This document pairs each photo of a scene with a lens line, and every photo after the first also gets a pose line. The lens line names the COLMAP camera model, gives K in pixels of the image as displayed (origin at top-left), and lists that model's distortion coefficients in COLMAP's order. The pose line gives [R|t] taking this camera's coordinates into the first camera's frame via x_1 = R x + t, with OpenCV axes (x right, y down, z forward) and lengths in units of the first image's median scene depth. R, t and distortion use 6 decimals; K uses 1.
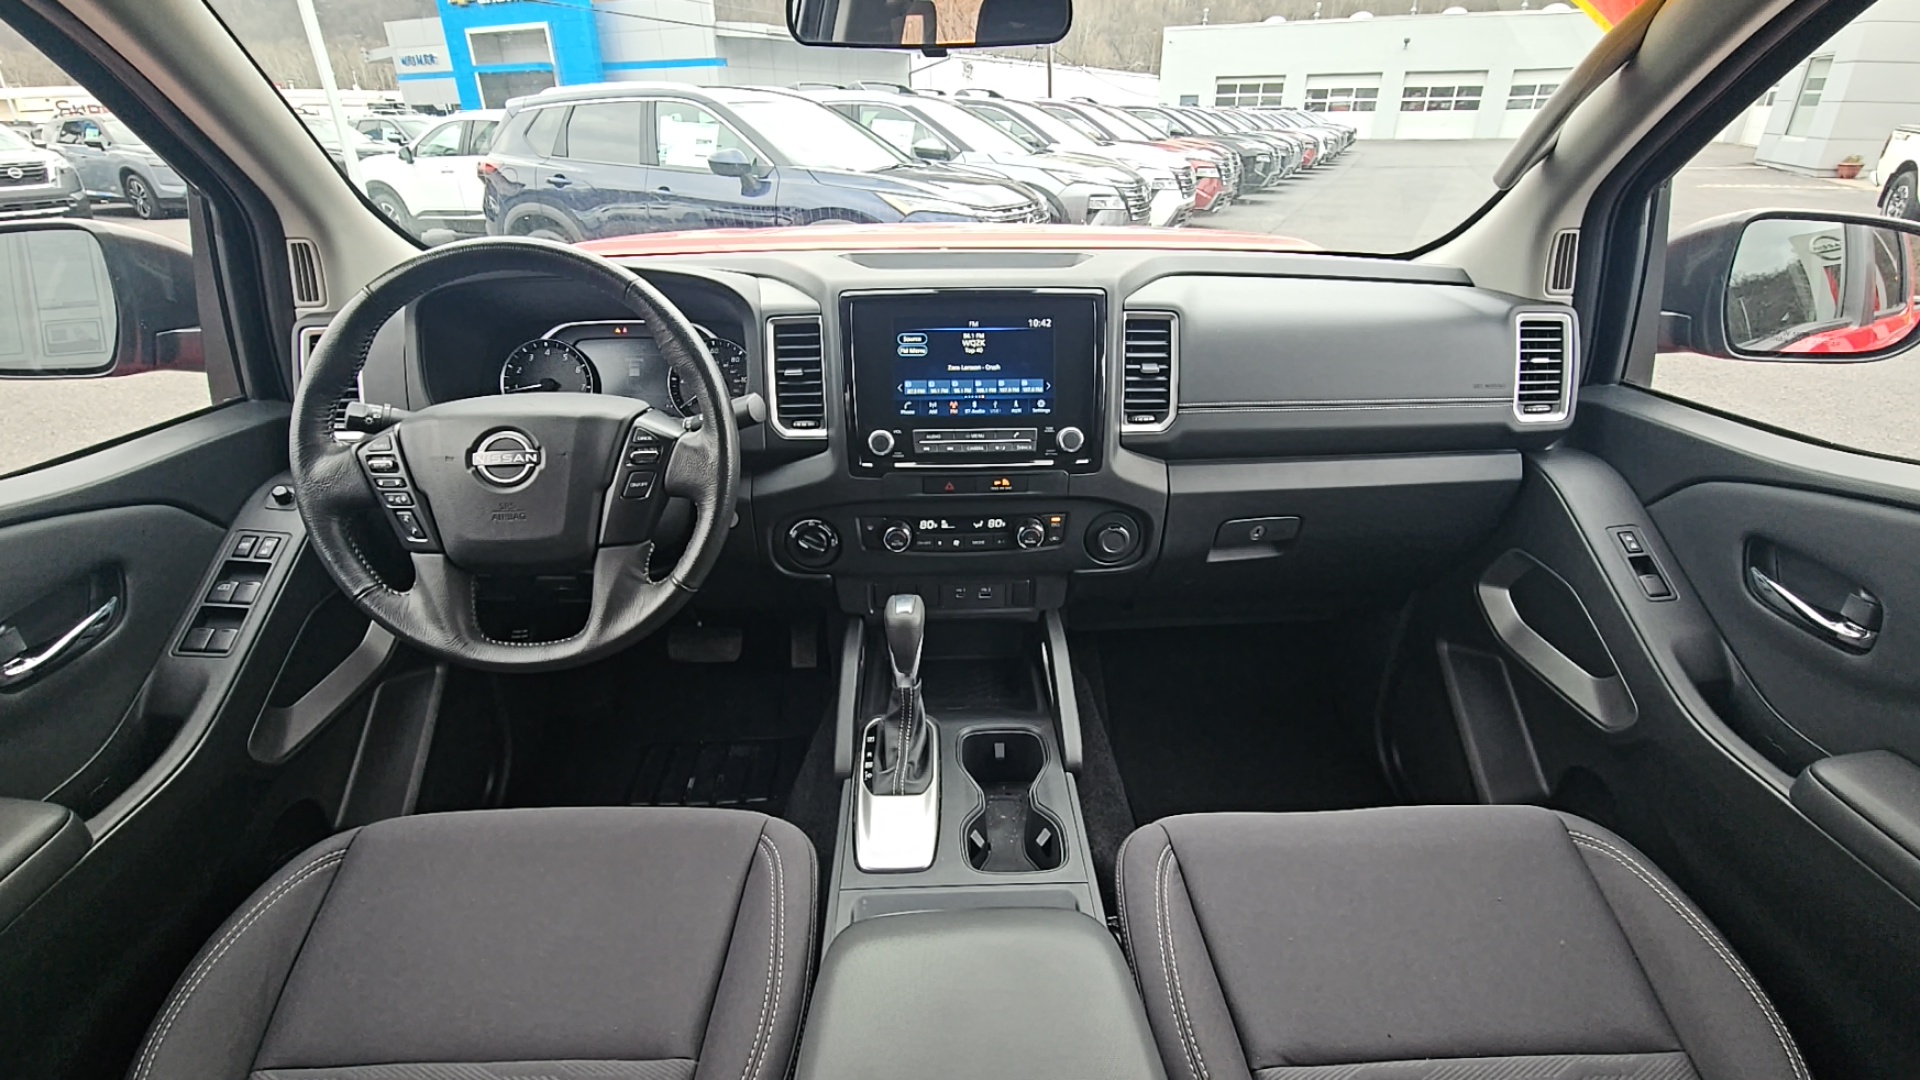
lens RADIAL K [[854.1, 0, 955.7], [0, 854.1, 536.0], [0, 0, 1]] dist [0.014415, -0.009268]
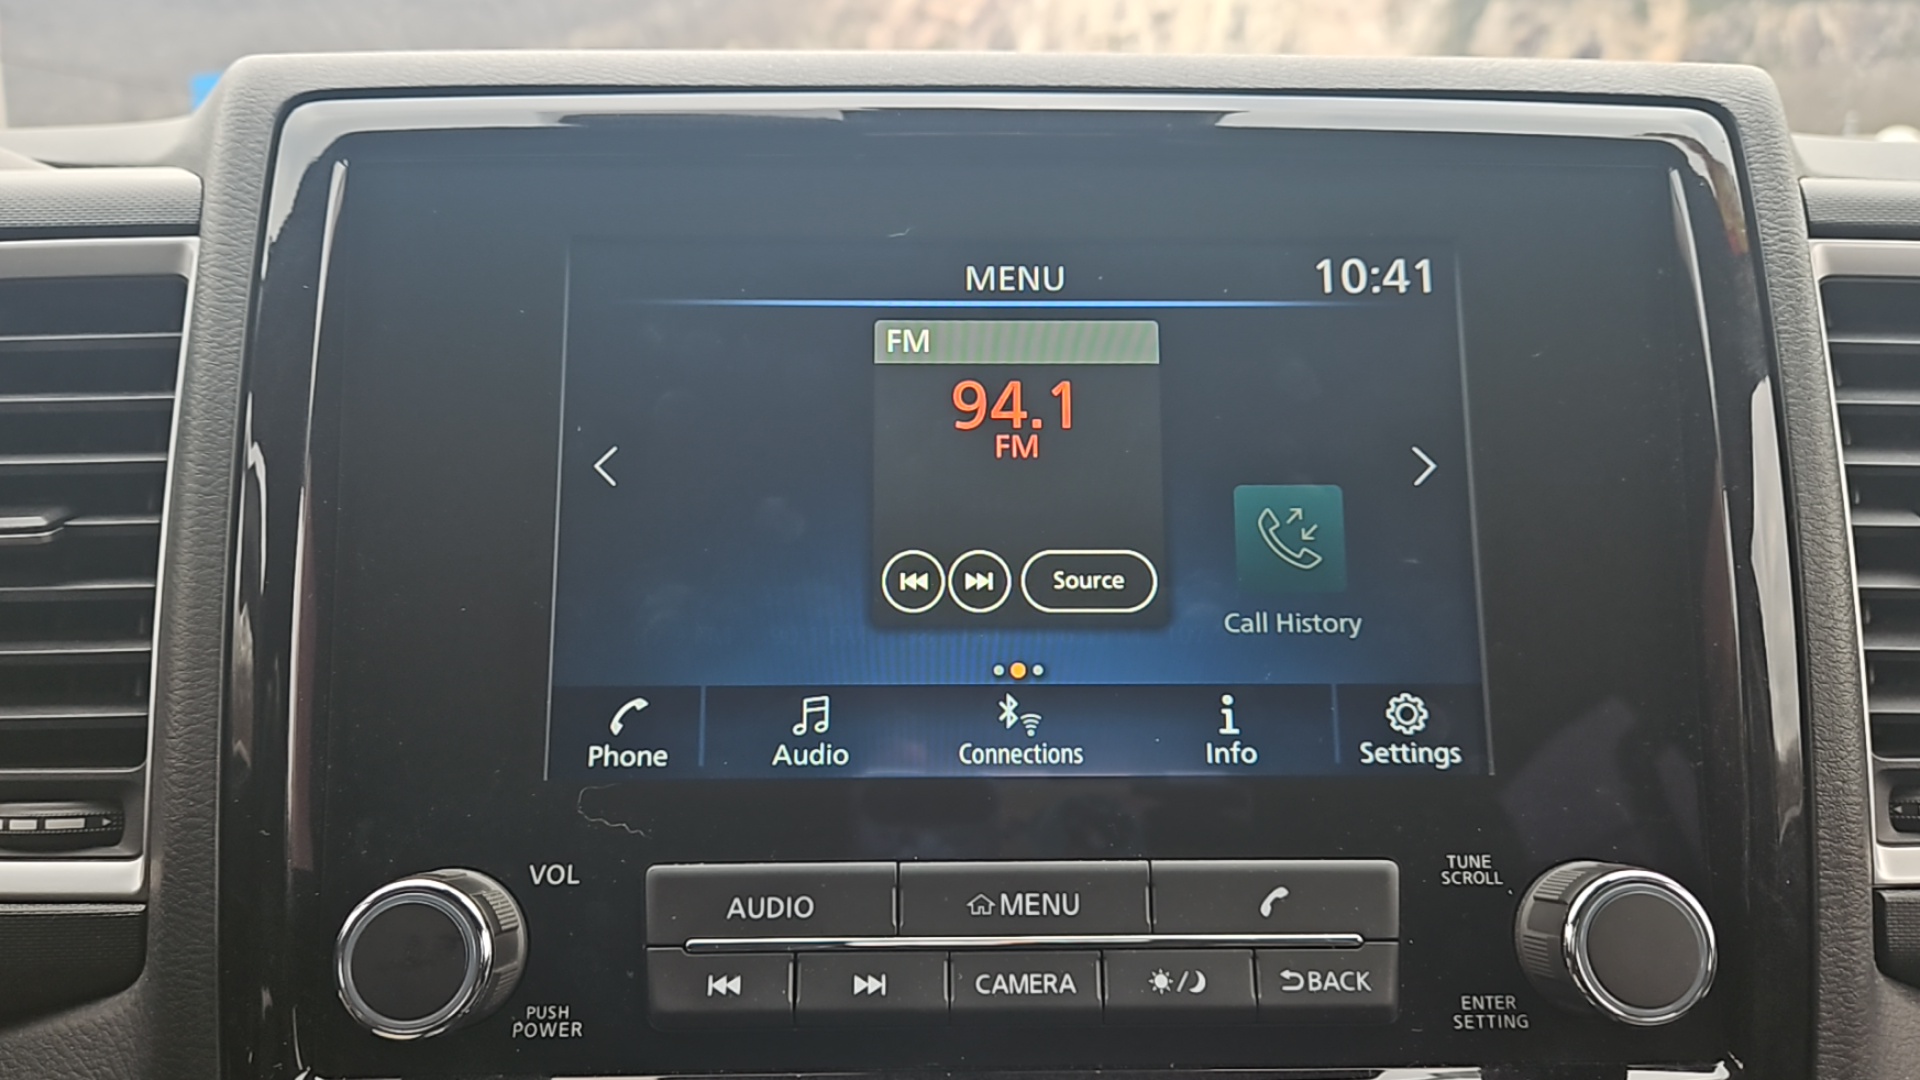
lens RADIAL K [[1453.1, 0, 964.7], [0, 1453.1, 516.3], [0, 0, 1]] dist [0.050225, -0.066407]
pose [[0.999938, 0.008176, -0.007494, 0.012637], [-0.010034, 0.954764, -0.297197, -0.104283], [0.004725, 0.297254, 0.954787, 0.703313]]
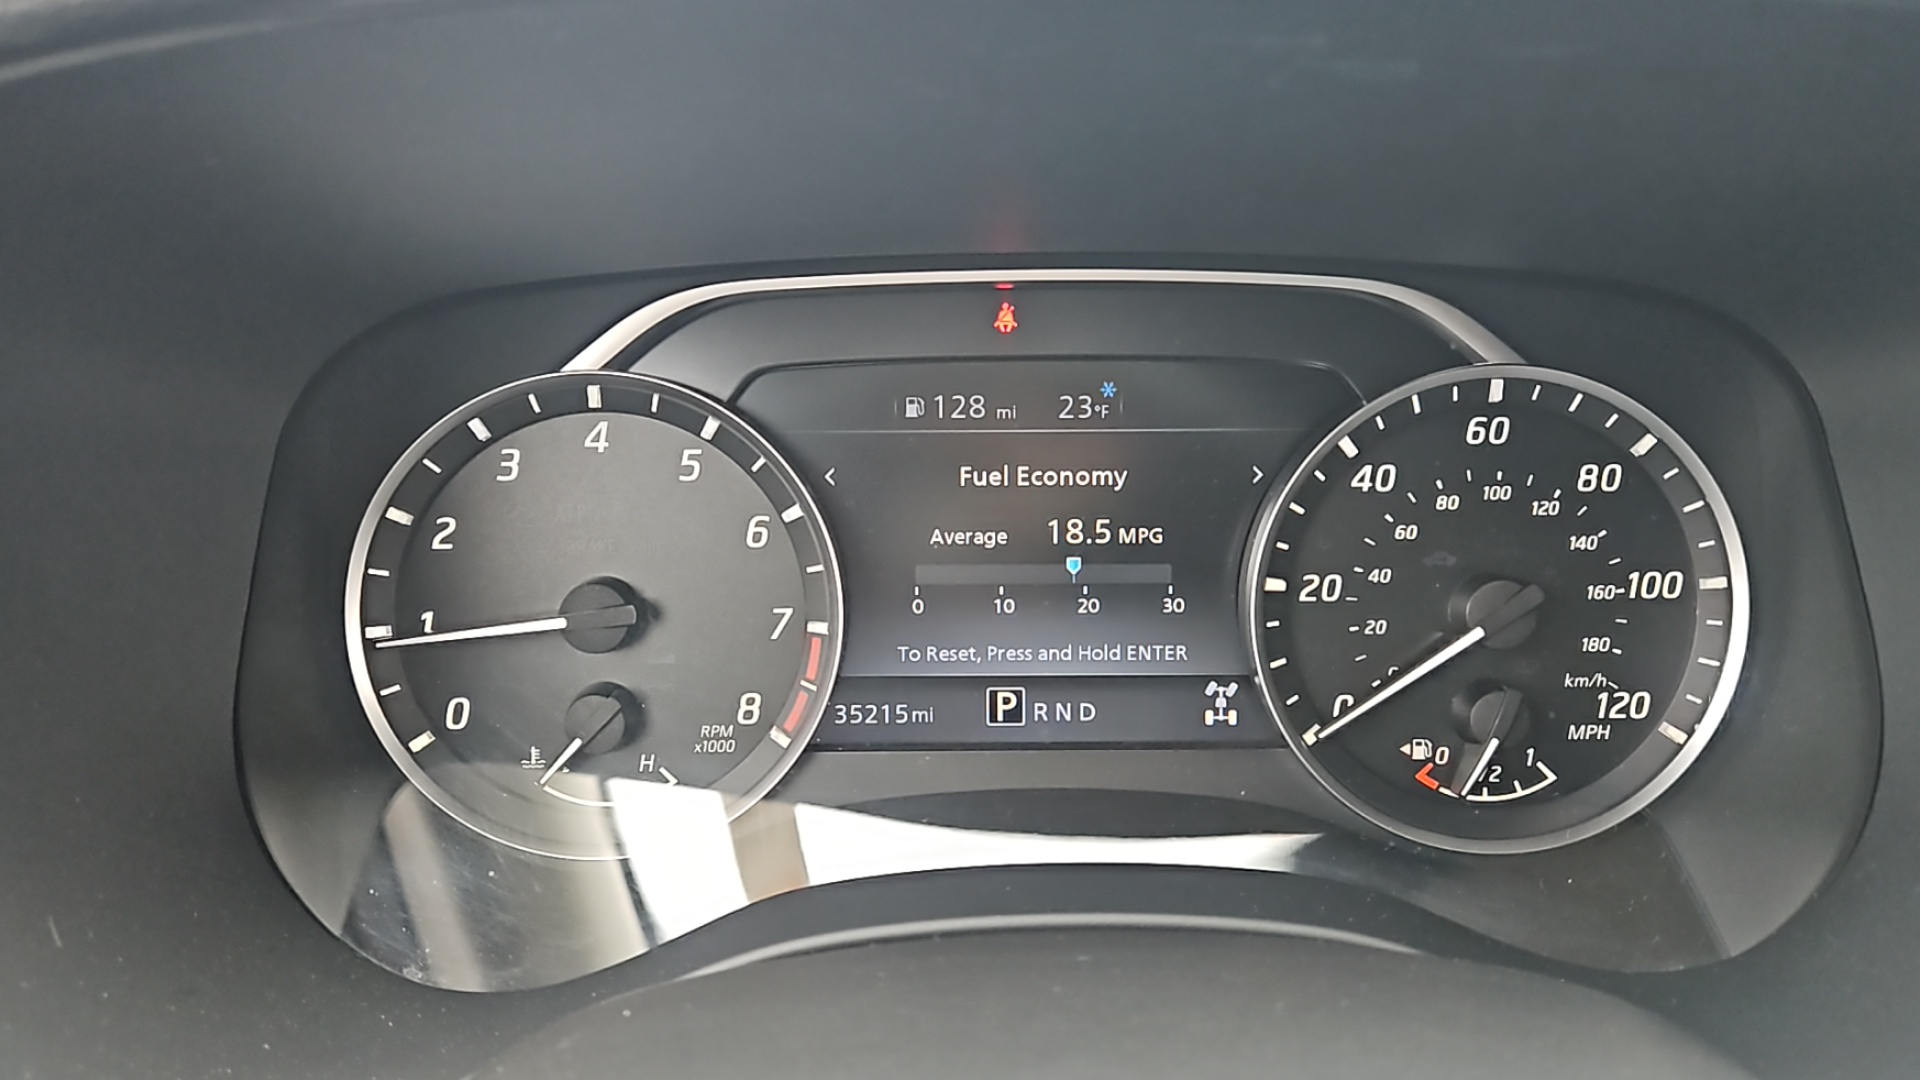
lens RADIAL K [[1453.1, 0, 972.3], [0, 1453.1, 527.3], [0, 0, 1]] dist [0.050225, -0.066407]
pose [[0.999759, 0.008559, -0.020196, -0.444411], [-0.008506, 0.999960, 0.002708, -0.224952], [0.020218, -0.002536, 0.999792, 0.784003]]
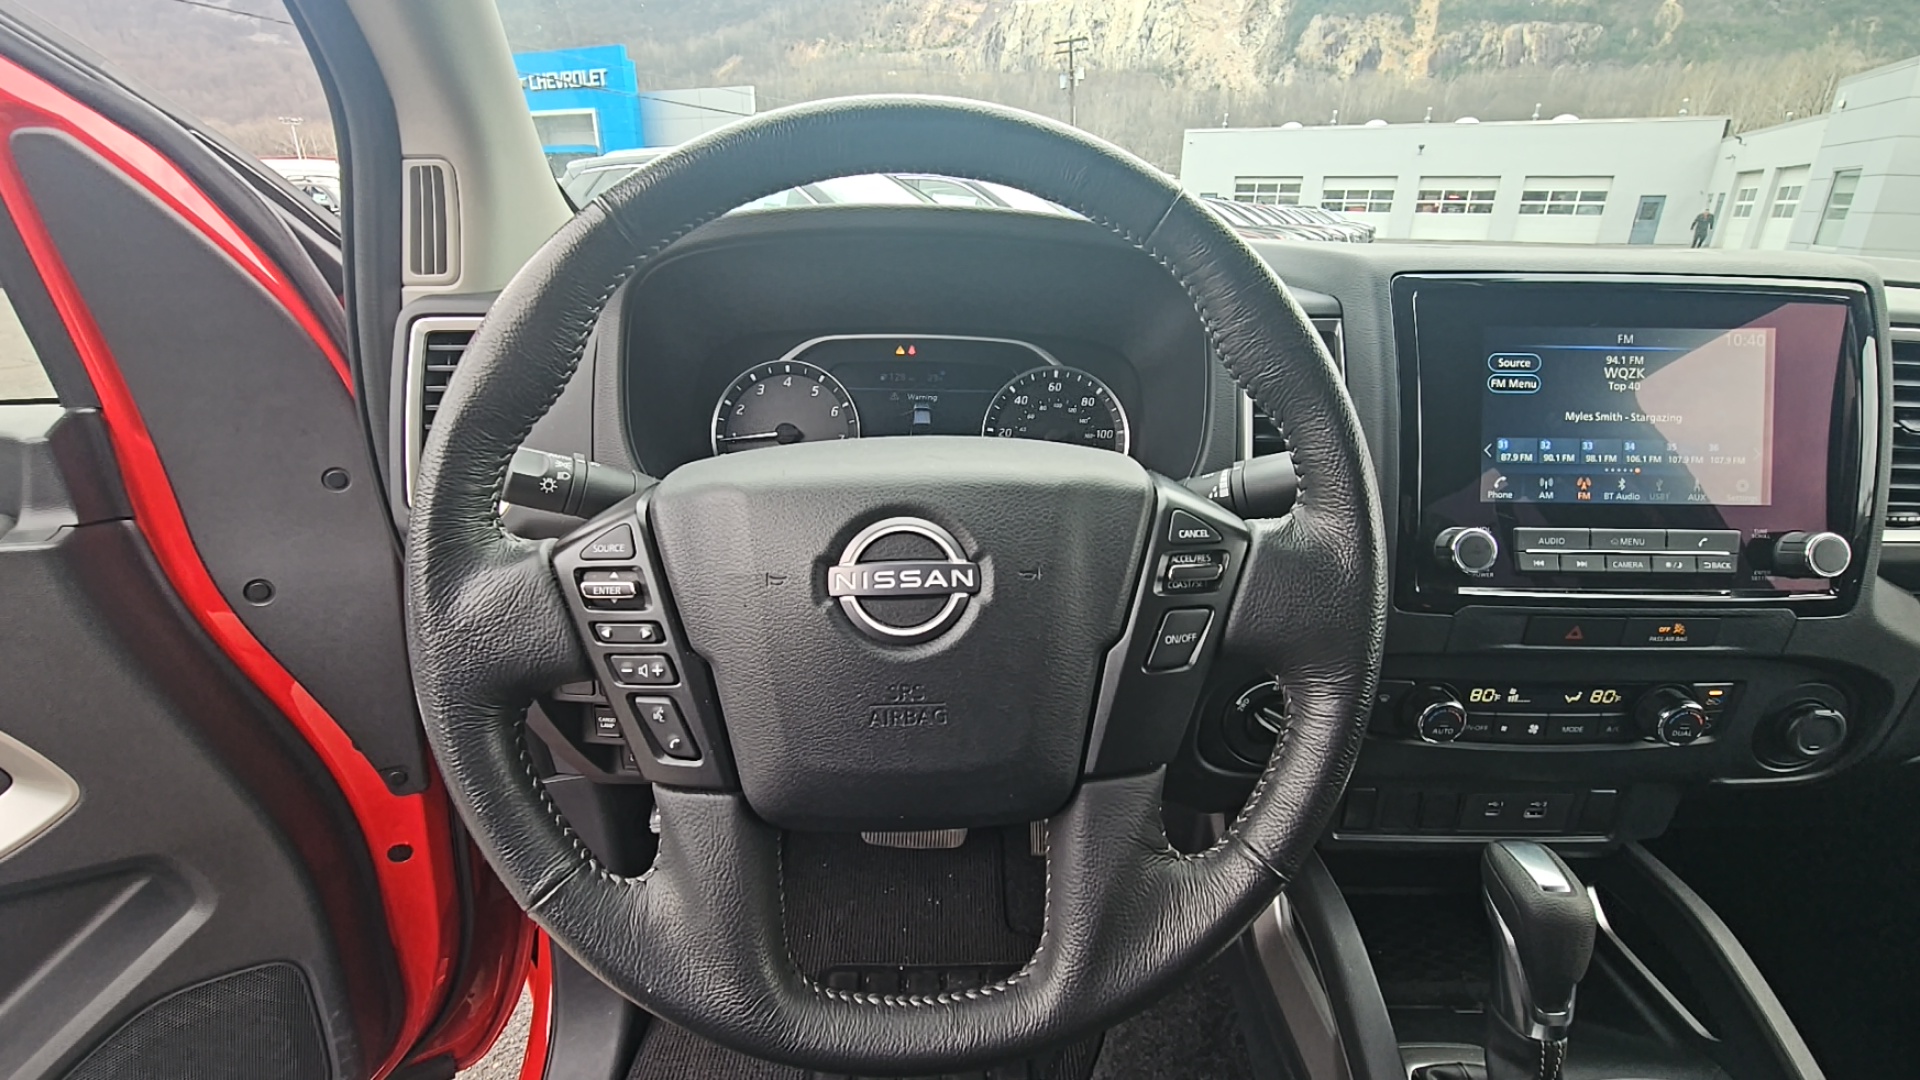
lens RADIAL K [[854.1, 0, 959.0], [0, 854.1, 536.6], [0, 0, 1]] dist [0.014415, -0.009268]
pose [[0.999561, 0.028661, -0.007451, -0.394477], [-0.029216, 0.995520, -0.089926, -0.058714], [0.004841, 0.090104, 0.995921, 0.452658]]
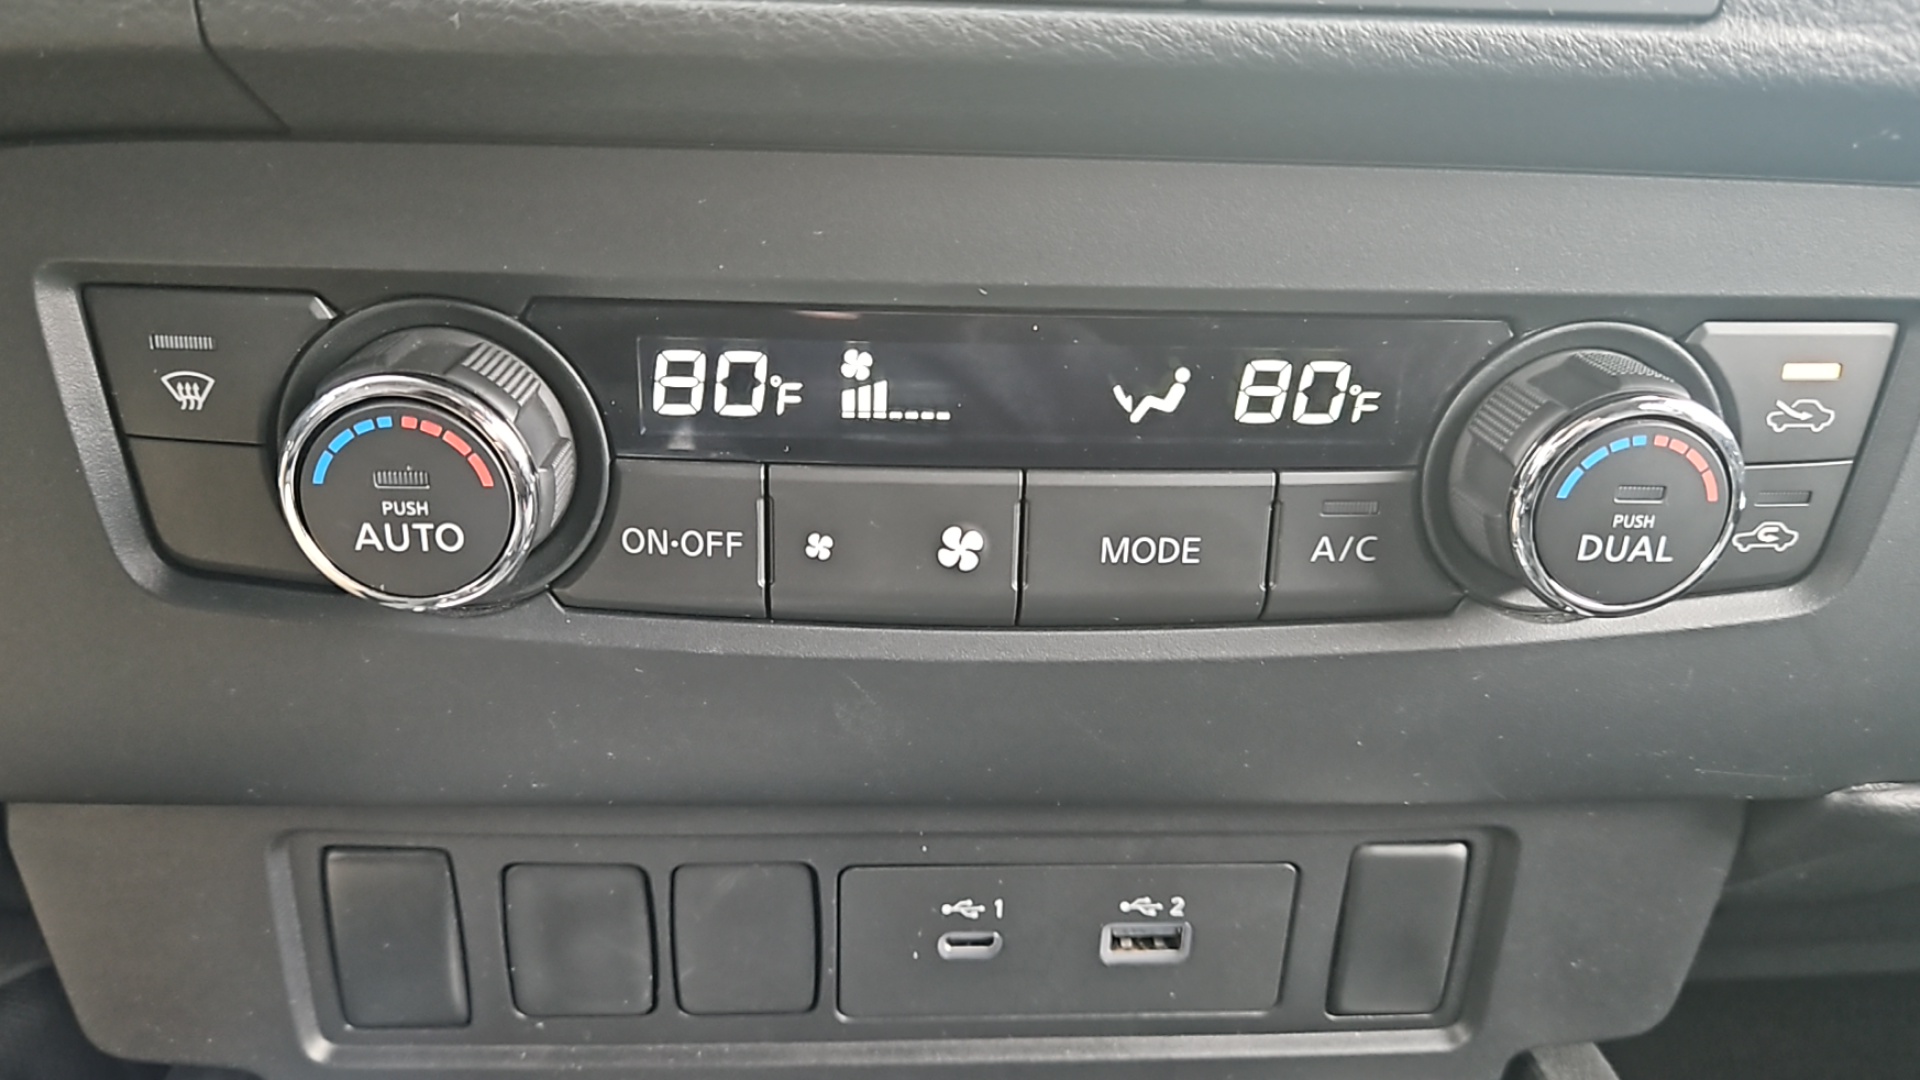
lens RADIAL K [[1453.1, 0, 958.1], [0, 1453.1, 533.2], [0, 0, 1]] dist [0.050225, -0.066407]
pose [[0.997385, 0.025107, 0.067765, -0.013930], [-0.021825, 0.998573, -0.048746, 0.016477], [-0.068892, 0.047139, 0.996510, 0.848820]]
